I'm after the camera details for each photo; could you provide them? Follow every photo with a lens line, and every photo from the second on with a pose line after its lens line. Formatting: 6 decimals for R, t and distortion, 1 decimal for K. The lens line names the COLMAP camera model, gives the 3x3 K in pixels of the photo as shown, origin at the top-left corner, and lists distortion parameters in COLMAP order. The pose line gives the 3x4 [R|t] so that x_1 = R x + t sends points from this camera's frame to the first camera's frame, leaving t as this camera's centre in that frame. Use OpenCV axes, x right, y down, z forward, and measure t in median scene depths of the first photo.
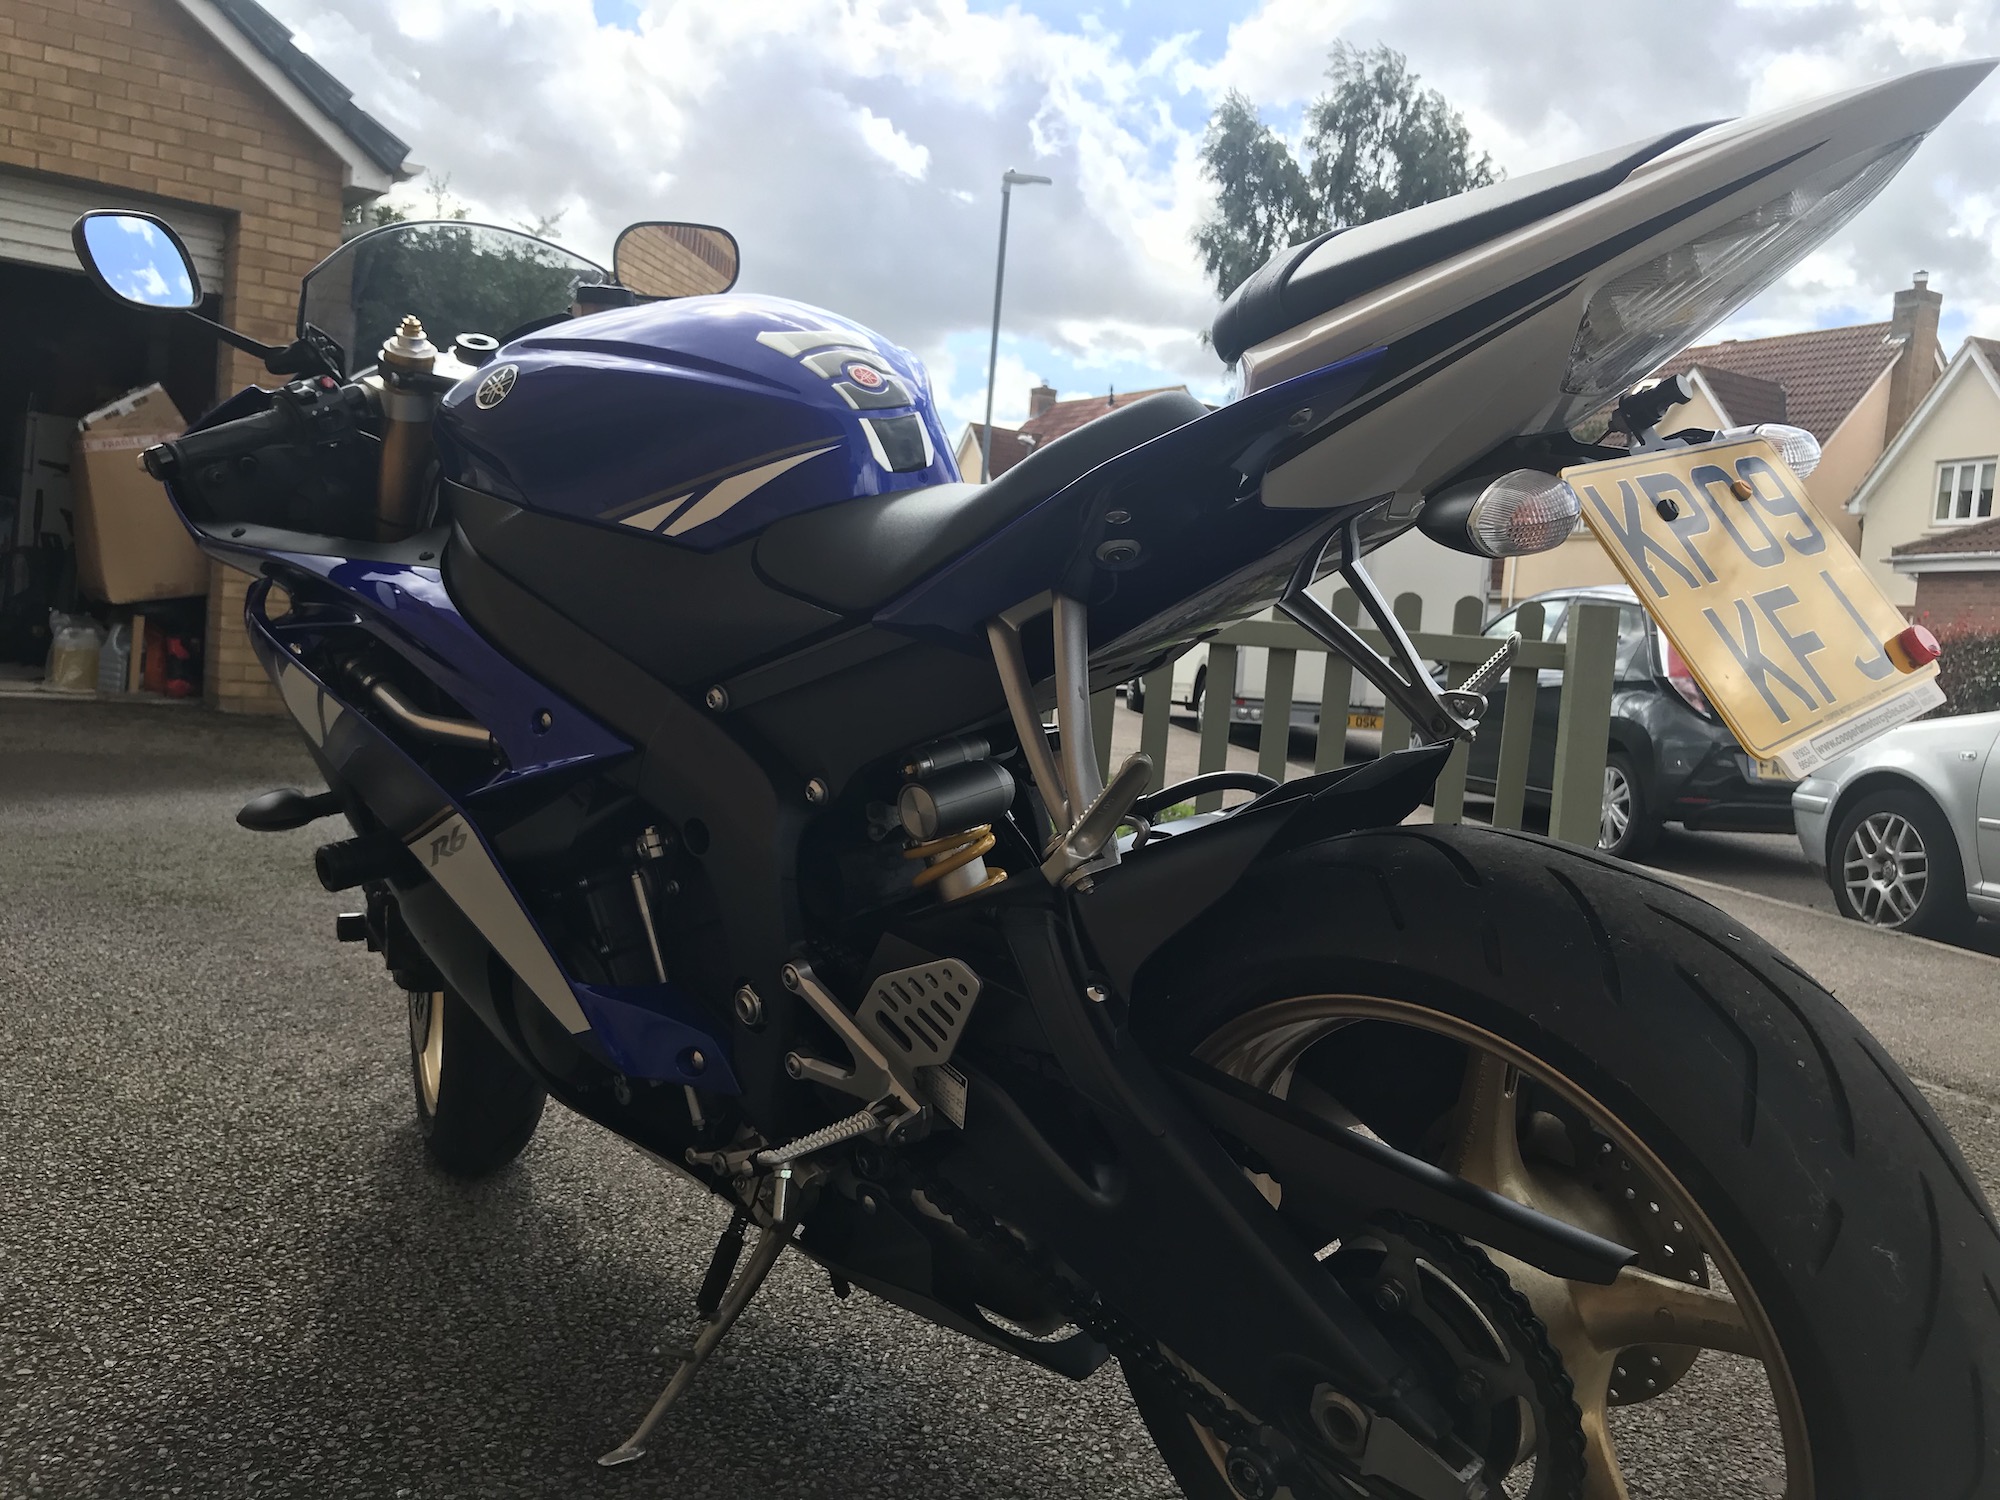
lens RADIAL K [[1674.1, 0, 1043.4], [0, 1674.1, 772.3], [0, 0, 1]] dist [0.015199, -0.036017]
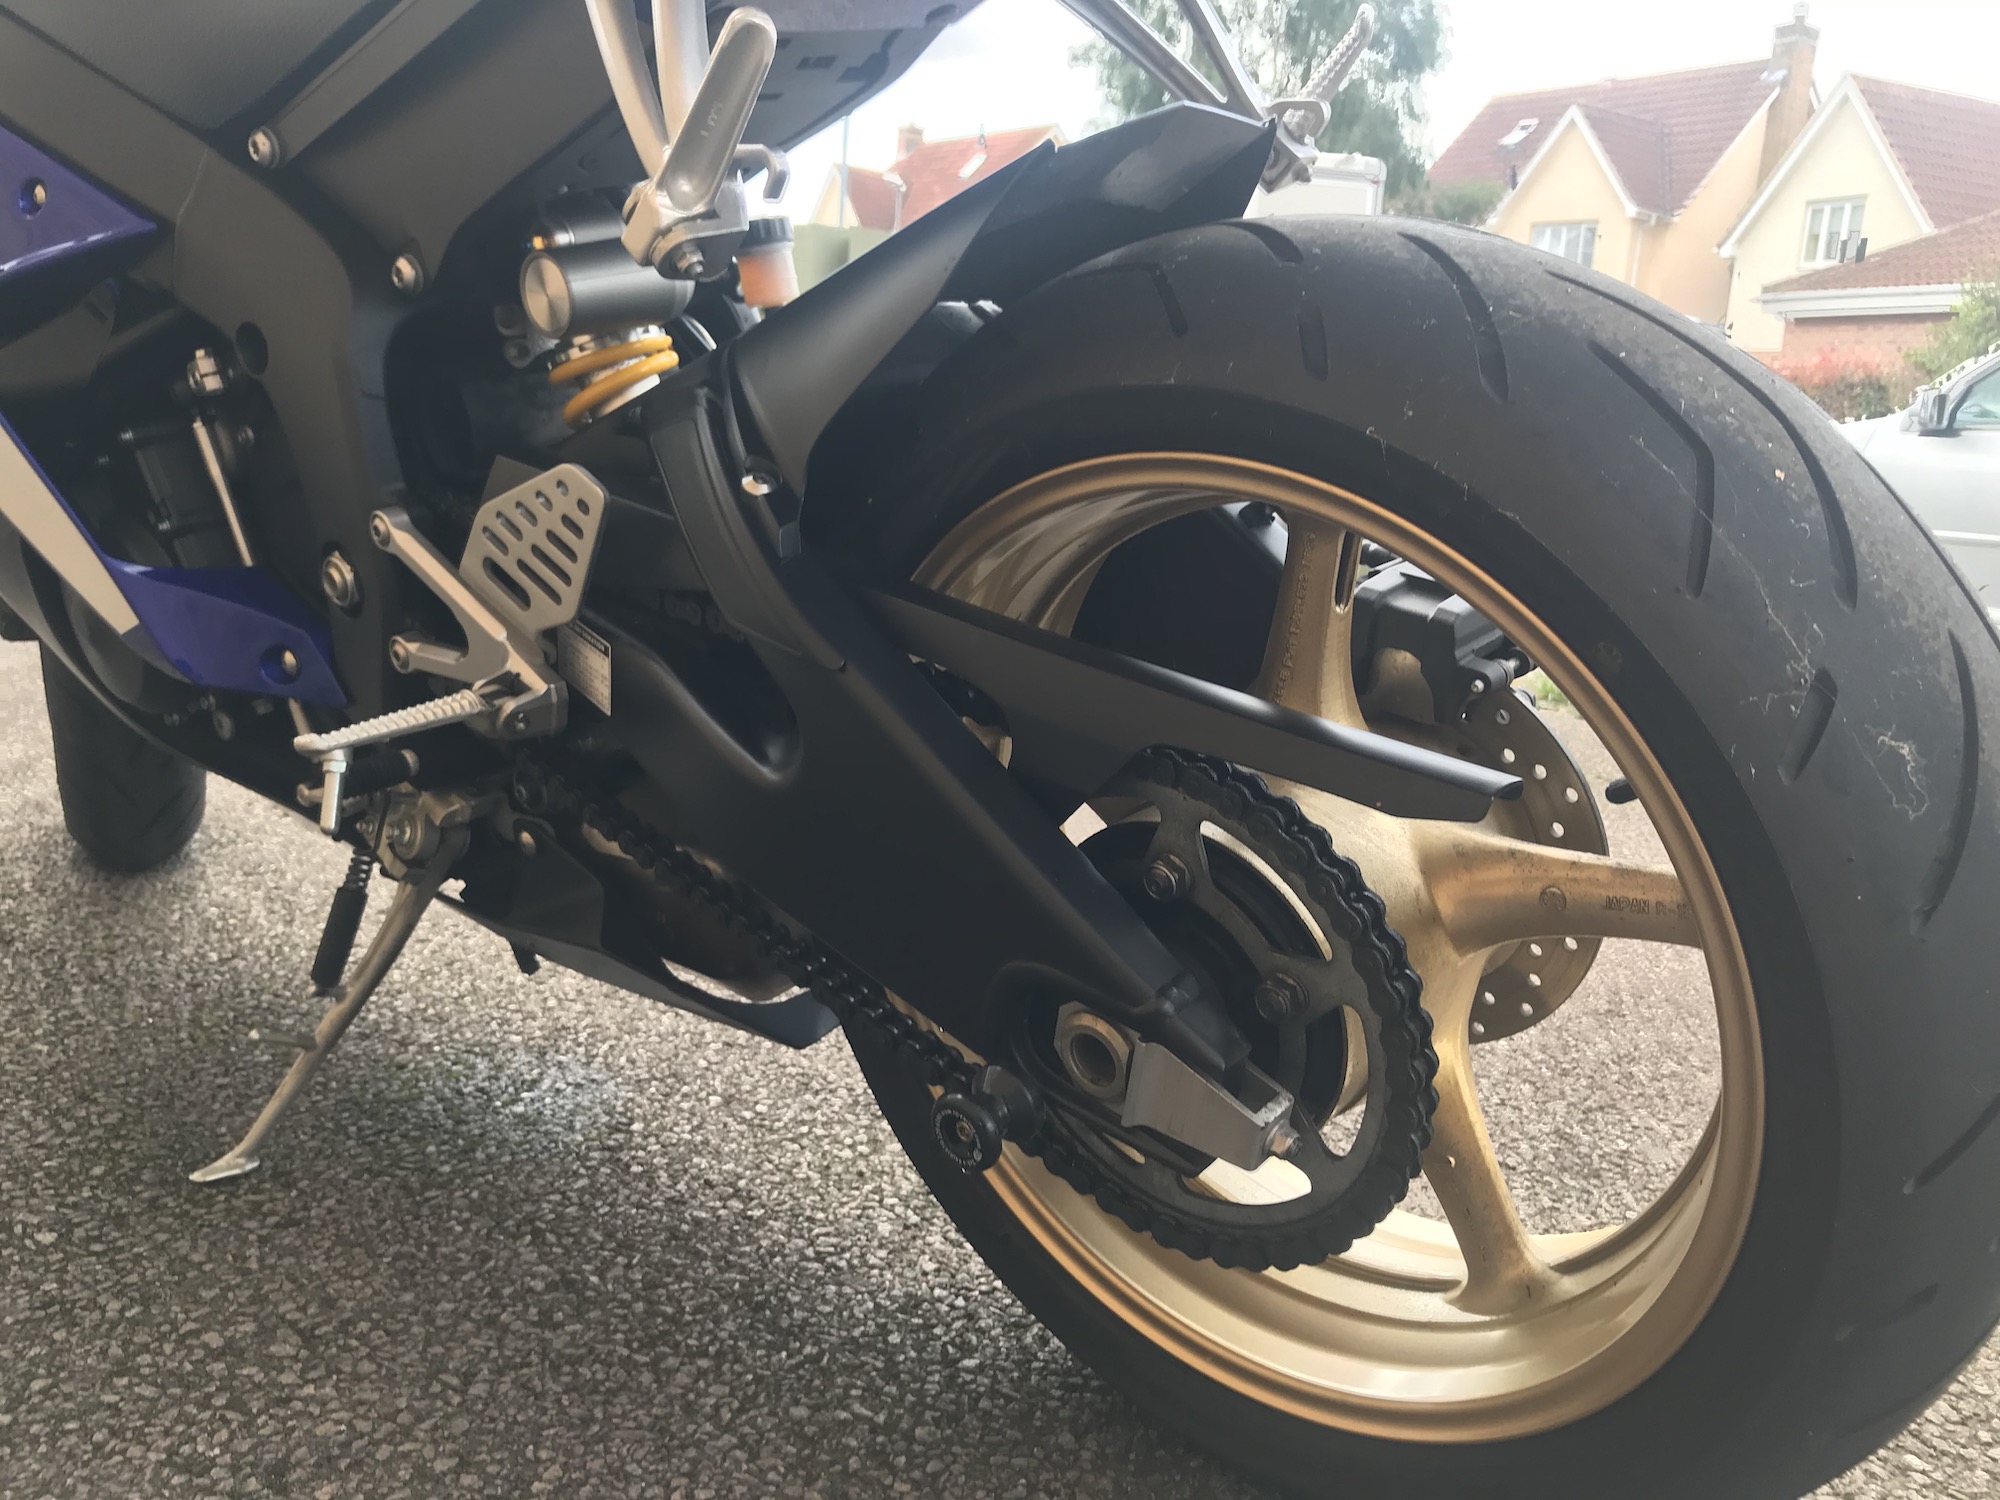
lens RADIAL K [[1674.1, 0, 1029.3], [0, 1674.1, 772.2], [0, 0, 1]] dist [0.015199, -0.036017]
pose [[0.997643, -0.024358, 0.064151, 0.071489], [0.015091, 0.989871, 0.141168, 0.113165], [-0.066940, -0.139867, 0.987905, 0.217254]]
